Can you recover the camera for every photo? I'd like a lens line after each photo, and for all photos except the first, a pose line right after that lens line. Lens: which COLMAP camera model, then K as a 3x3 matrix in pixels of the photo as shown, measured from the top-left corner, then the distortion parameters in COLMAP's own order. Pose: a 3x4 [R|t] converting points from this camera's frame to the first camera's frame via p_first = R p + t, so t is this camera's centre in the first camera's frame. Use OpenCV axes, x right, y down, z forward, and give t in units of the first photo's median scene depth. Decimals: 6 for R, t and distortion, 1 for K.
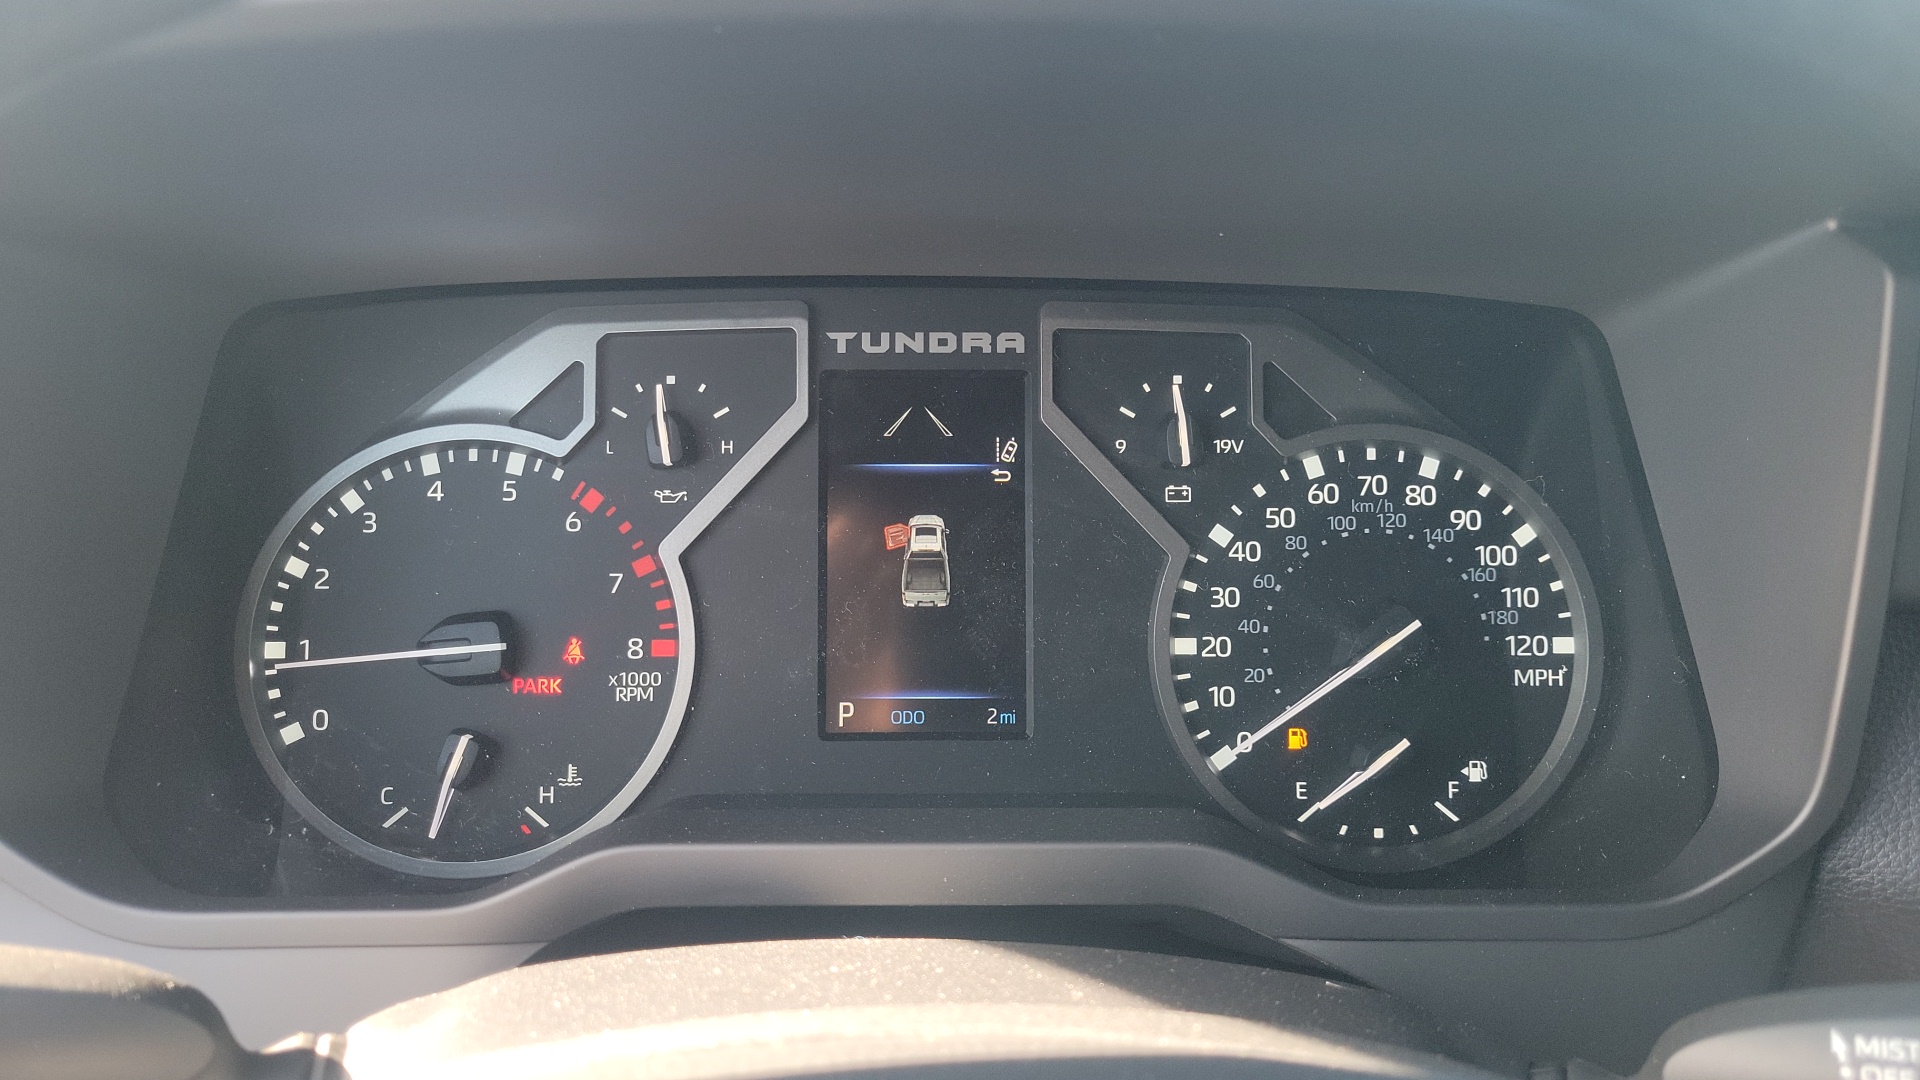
lens RADIAL K [[1397.4, 0, 960.0], [0, 1397.4, 540.0], [0, 0, 1]] dist [0.034736, -0.014518]
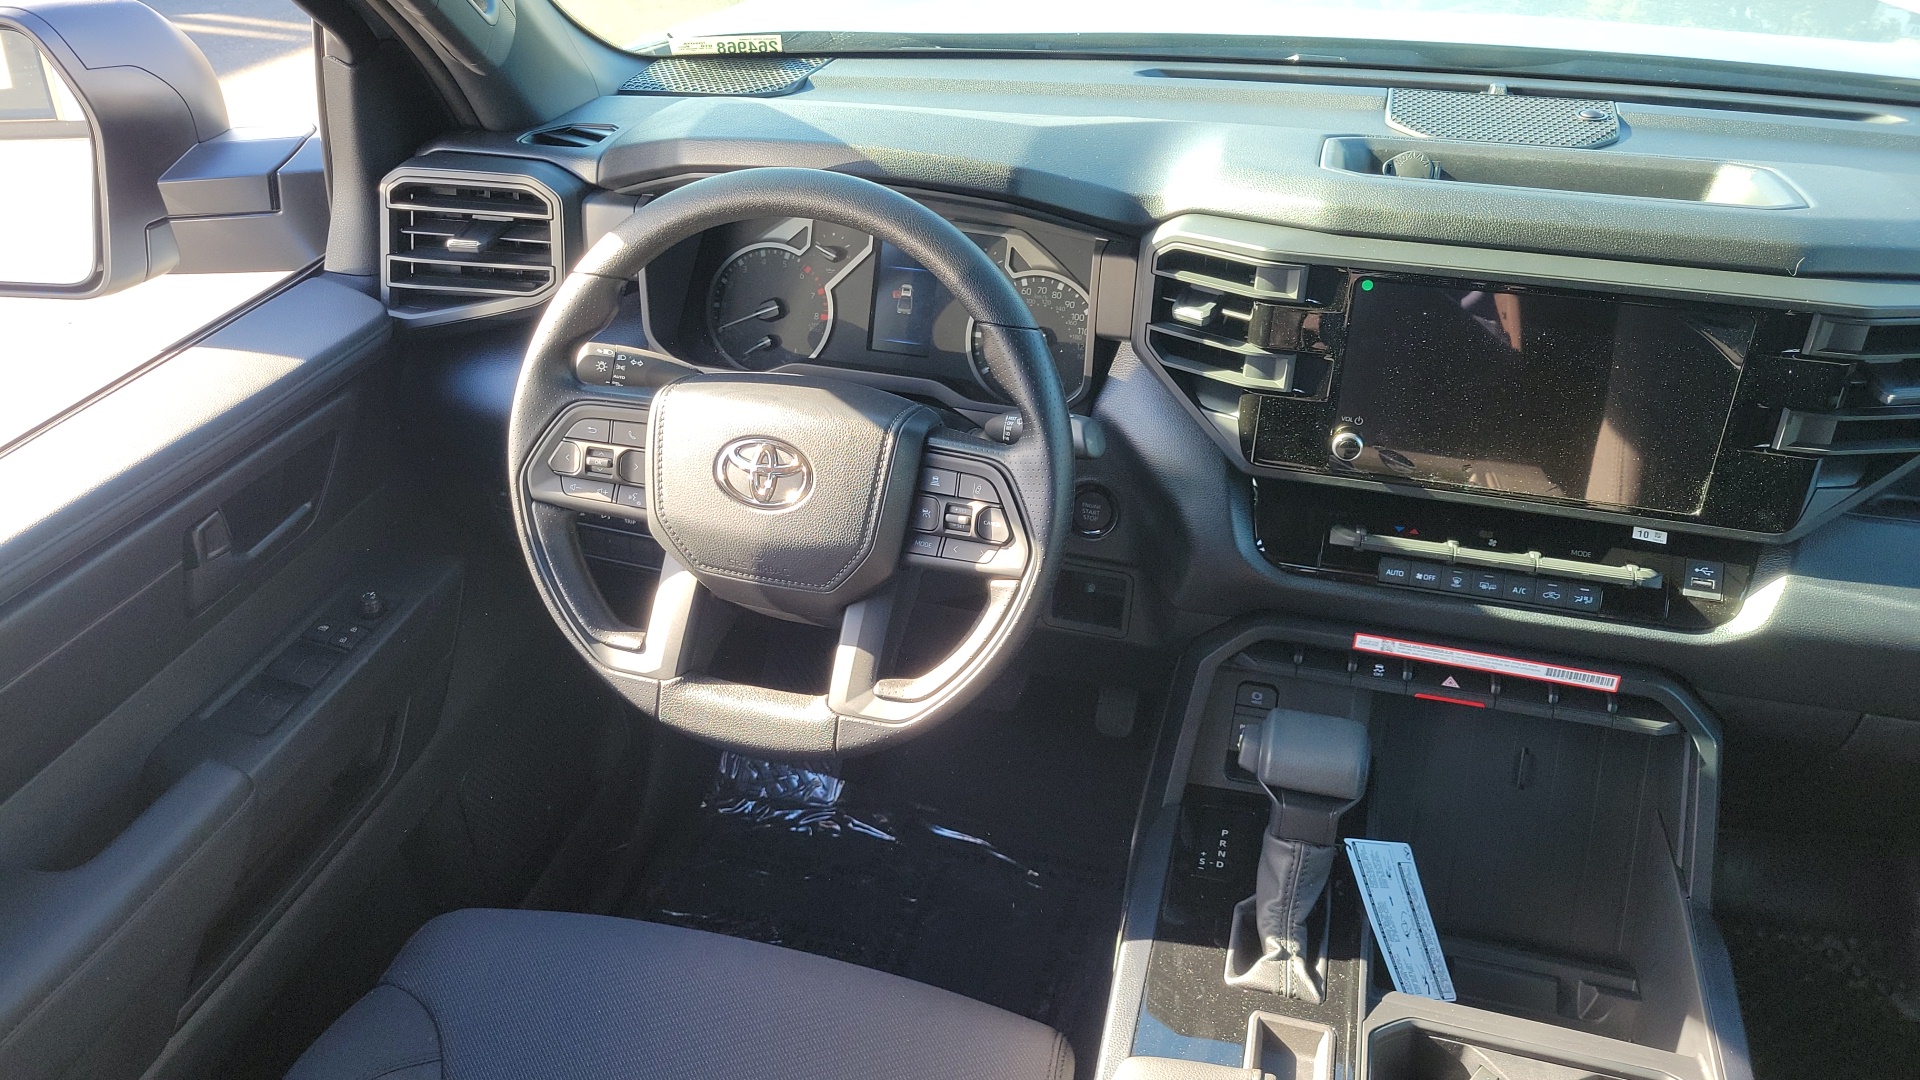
lens RADIAL K [[1397.4, 0, 960.0], [0, 1397.4, 540.0], [0, 0, 1]] dist [0.034736, -0.014518]
pose [[0.962858, 0.146919, -0.226537, 0.921860], [-0.099452, 0.972991, 0.208320, -0.130320], [0.251024, -0.178053, 0.951464, -2.158939]]
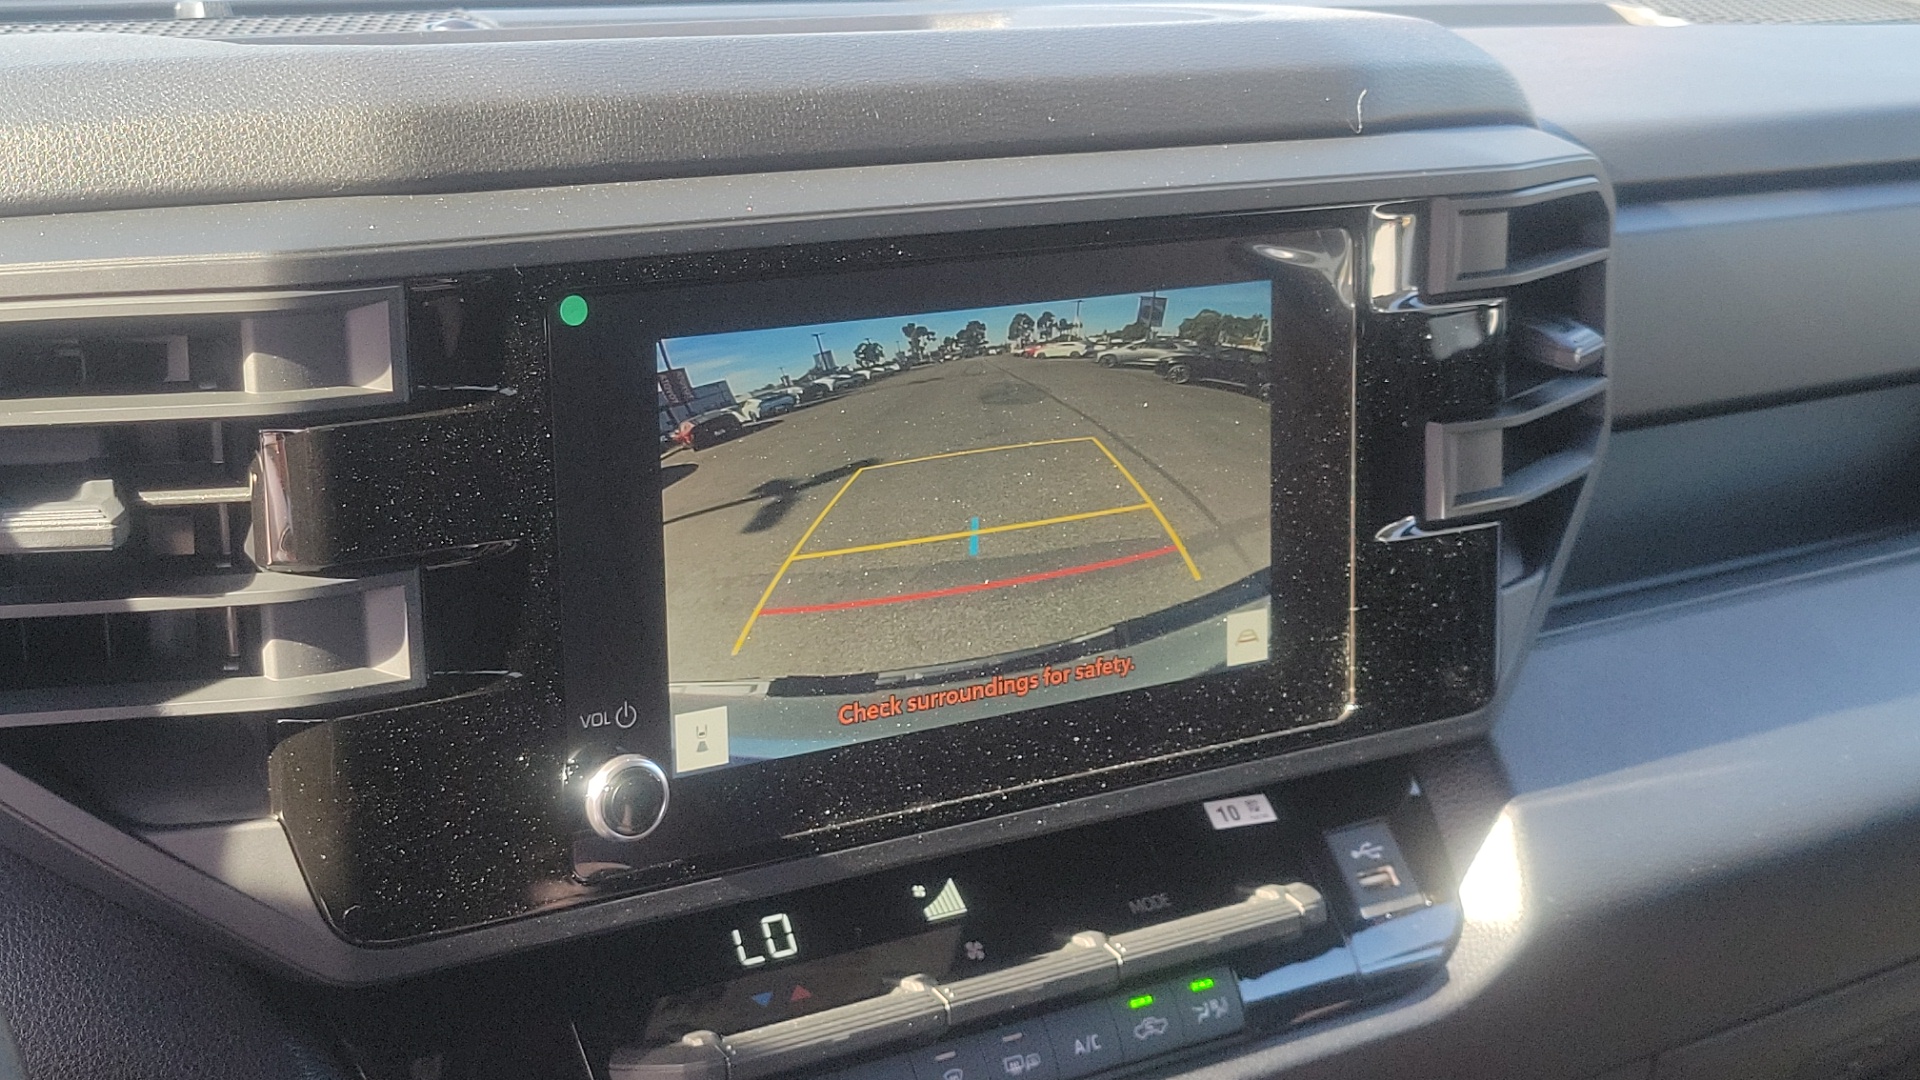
lens RADIAL K [[2900.2, 0, 960.0], [0, 2900.2, 540.0], [0, 0, 1]] dist [0.014275, -0.015070]
pose [[0.828341, -0.125252, 0.546043, 0.201749], [0.162073, 0.986585, -0.019559, 0.087371], [-0.536268, 0.104700, 0.837529, -1.077636]]
